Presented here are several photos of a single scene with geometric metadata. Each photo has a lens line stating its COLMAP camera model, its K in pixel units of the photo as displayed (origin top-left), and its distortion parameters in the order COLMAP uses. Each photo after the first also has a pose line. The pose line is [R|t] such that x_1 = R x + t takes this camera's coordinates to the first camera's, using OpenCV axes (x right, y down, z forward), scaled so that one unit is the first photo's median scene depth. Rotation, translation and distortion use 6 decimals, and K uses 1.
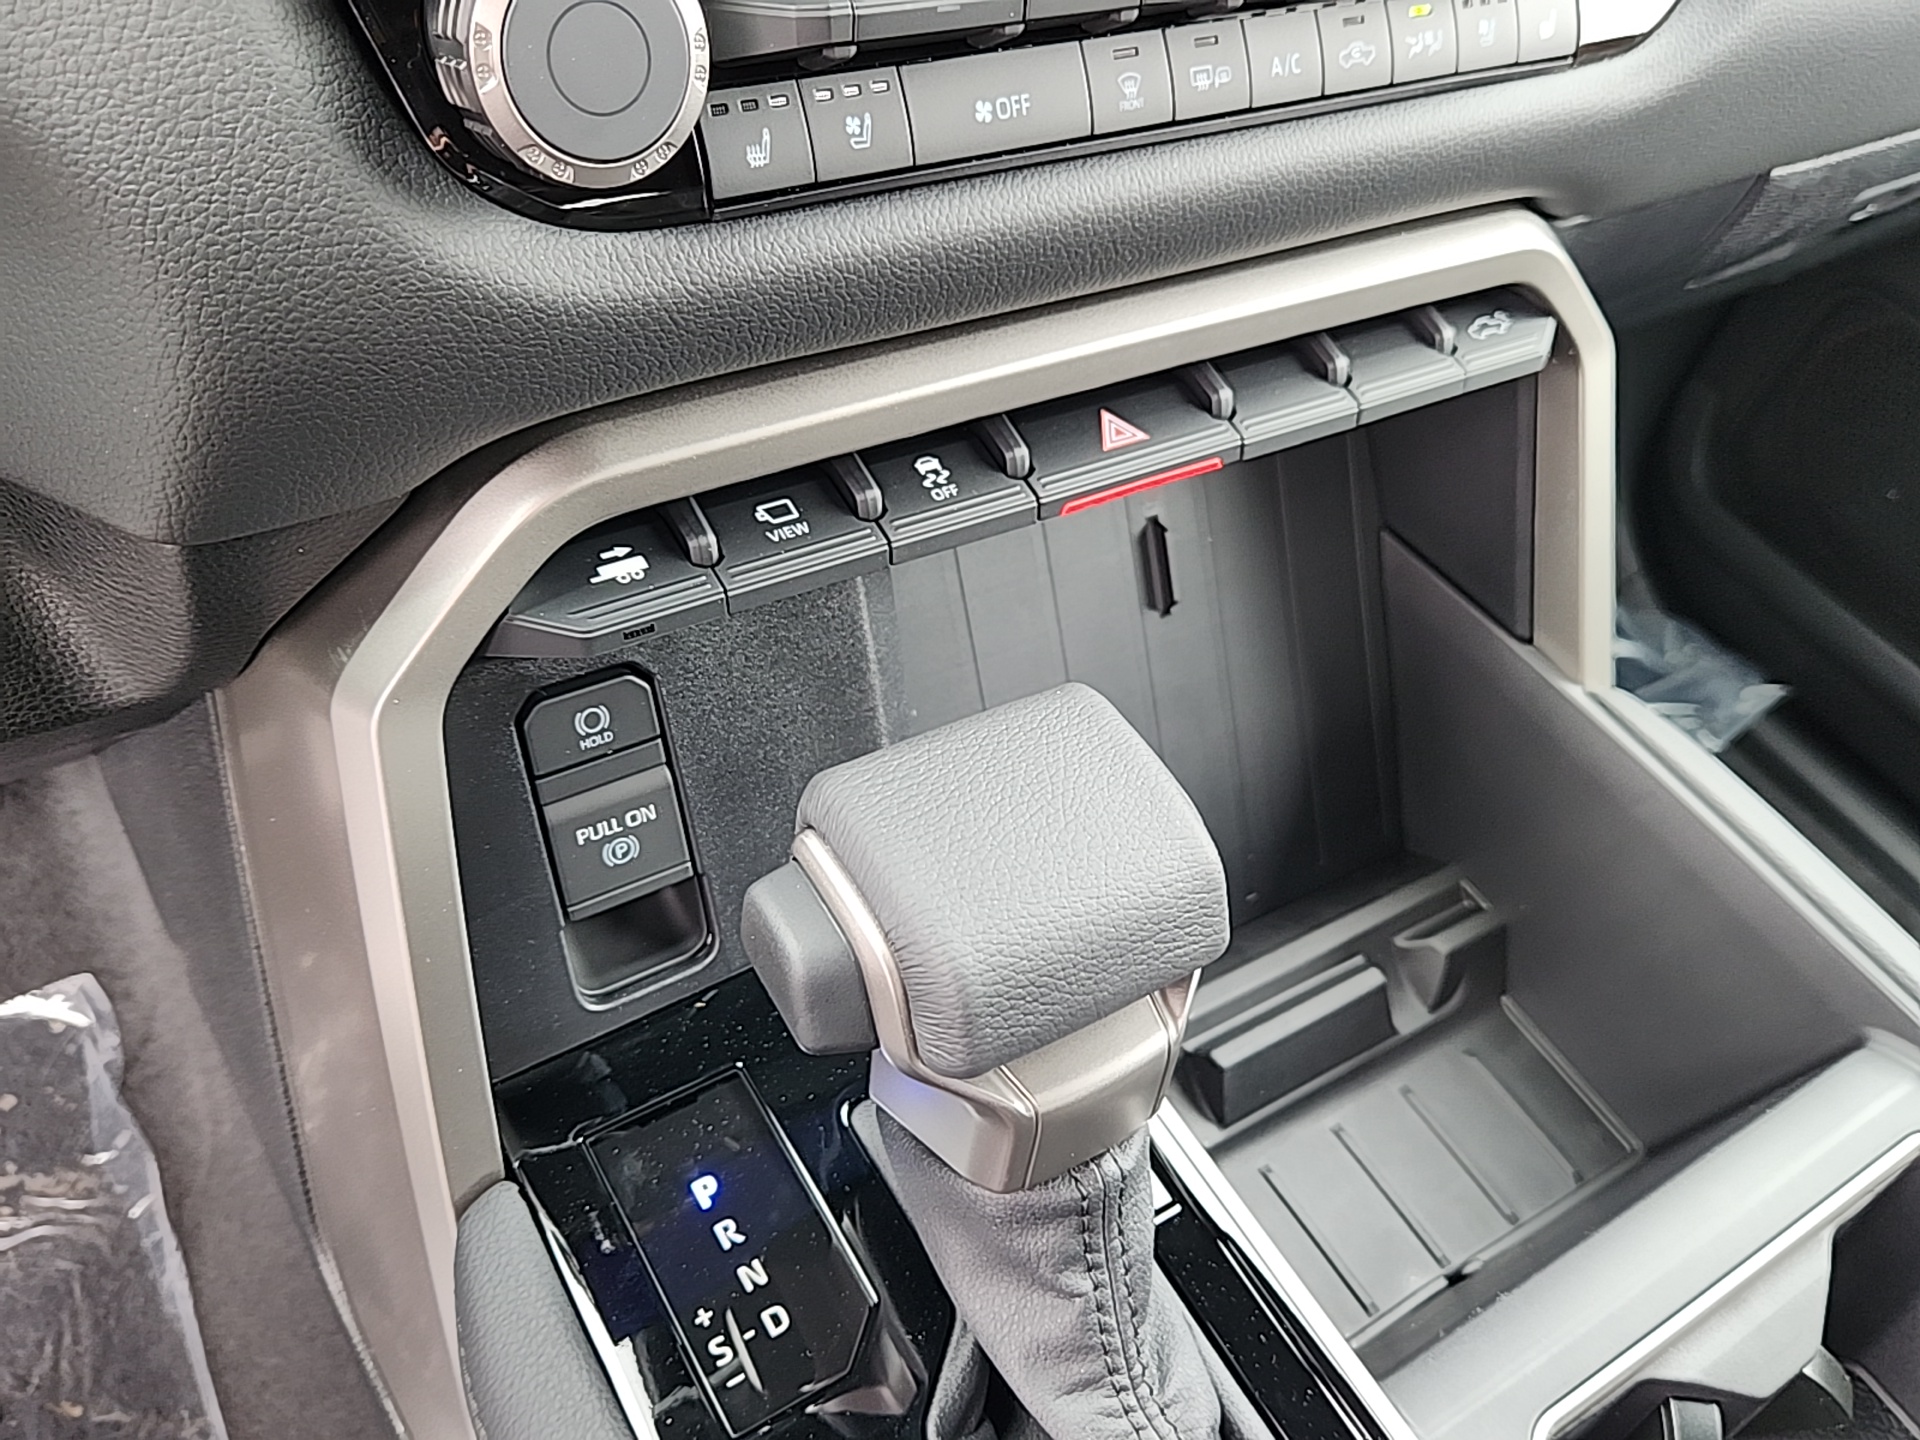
lens RADIAL K [[1497.6, 0, 951.8], [0, 1497.6, 727.2], [0, 0, 1]] dist [0.036255, -0.055830]
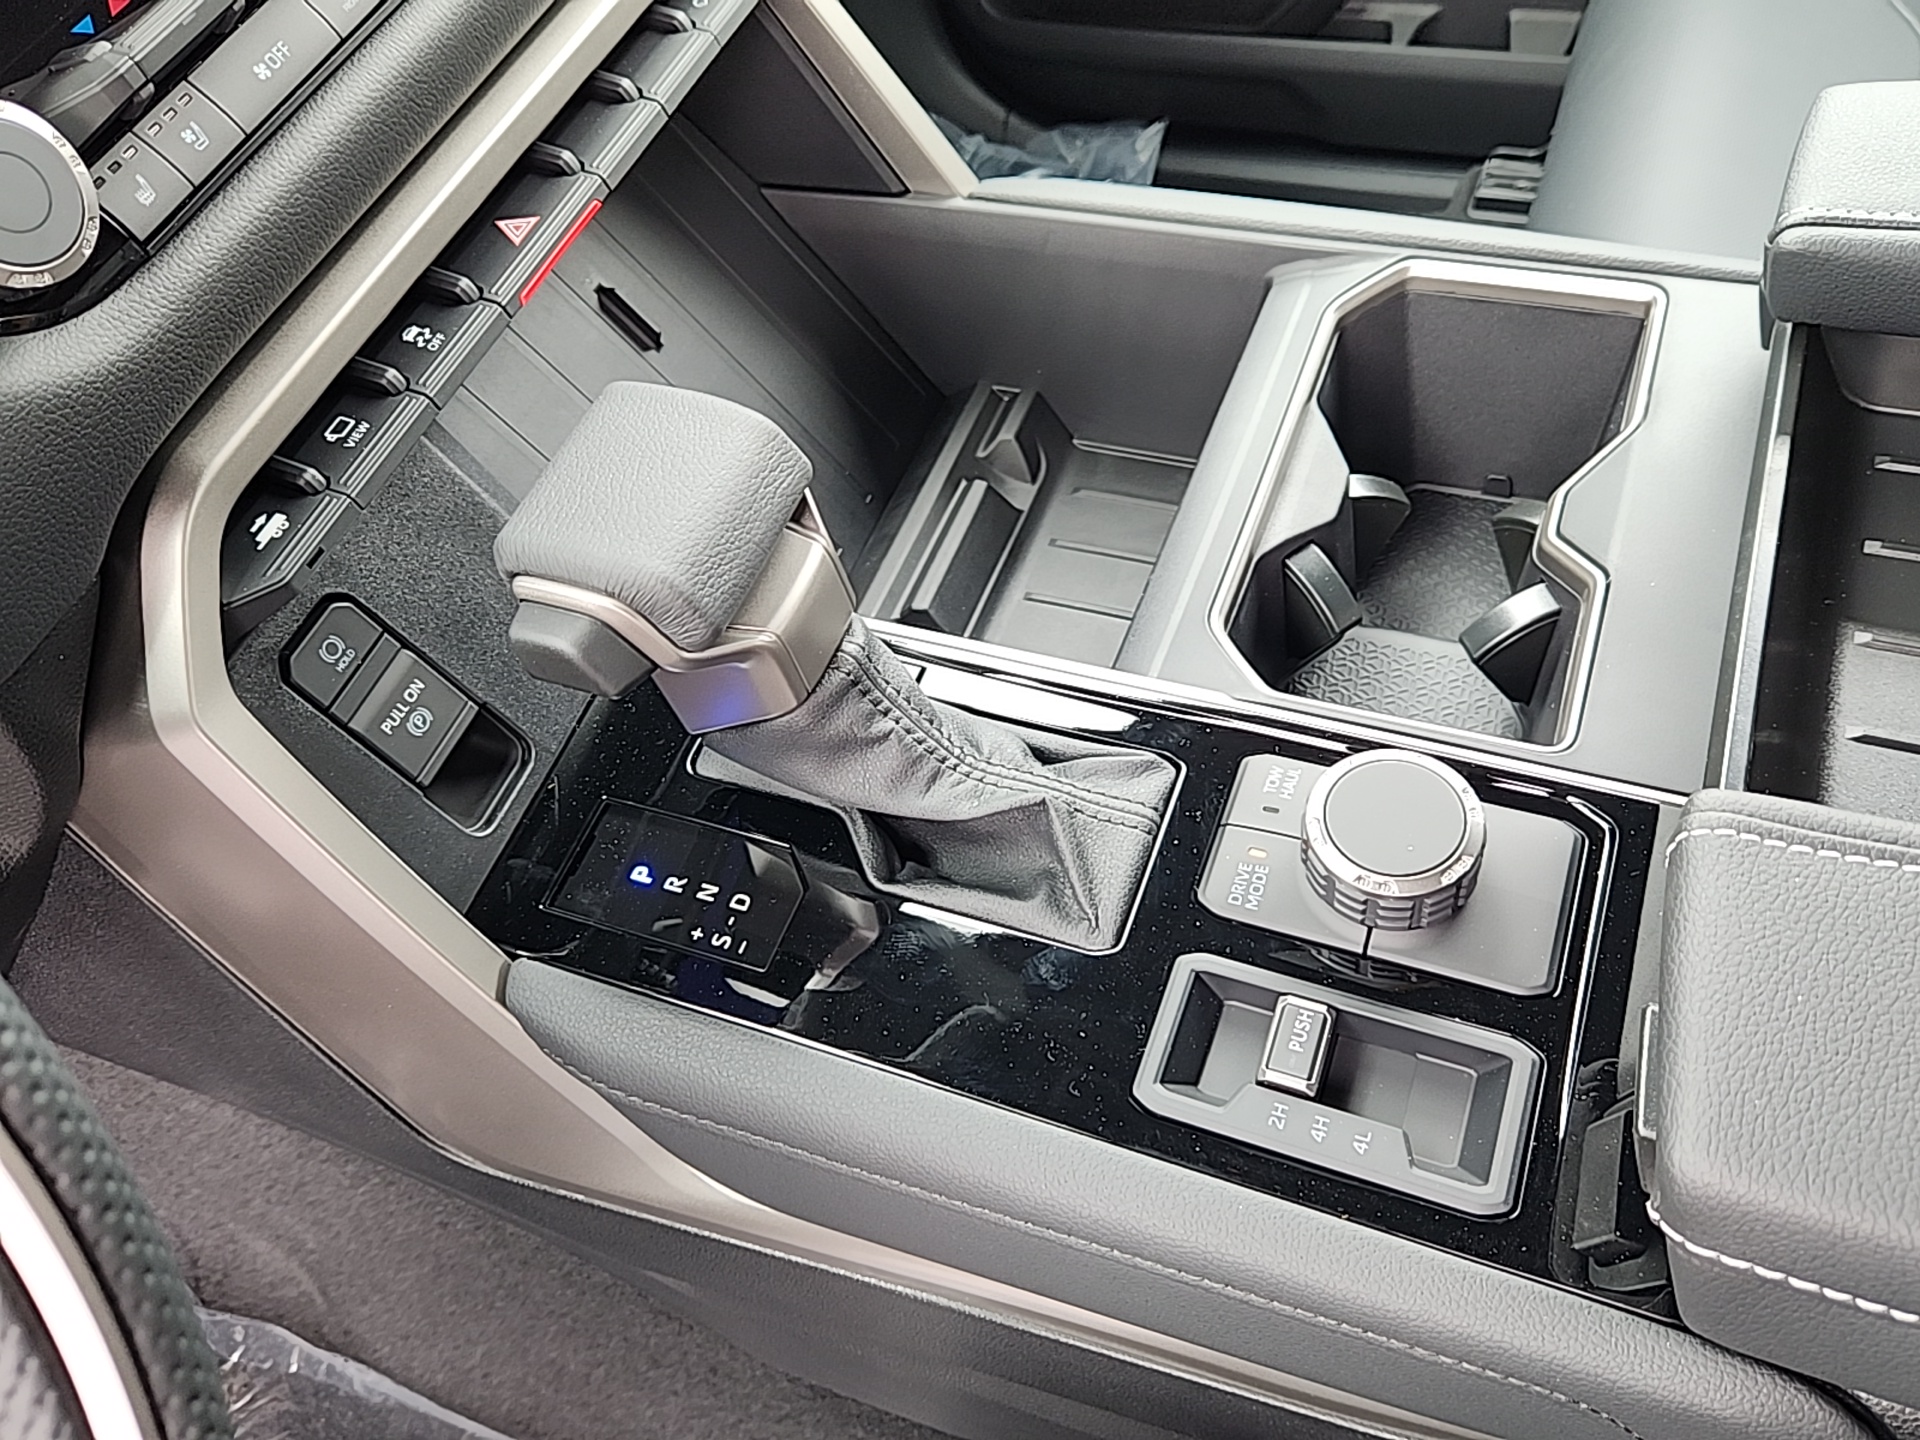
lens RADIAL K [[1530.2, 0, 940.5], [0, 1530.2, 719.1], [0, 0, 1]] dist [0.016449, -0.032933]
pose [[0.761335, -0.634113, 0.135168, -0.059302], [0.618267, 0.772823, 0.143146, 0.173333], [-0.195232, -0.025412, 0.980428, -0.376570]]
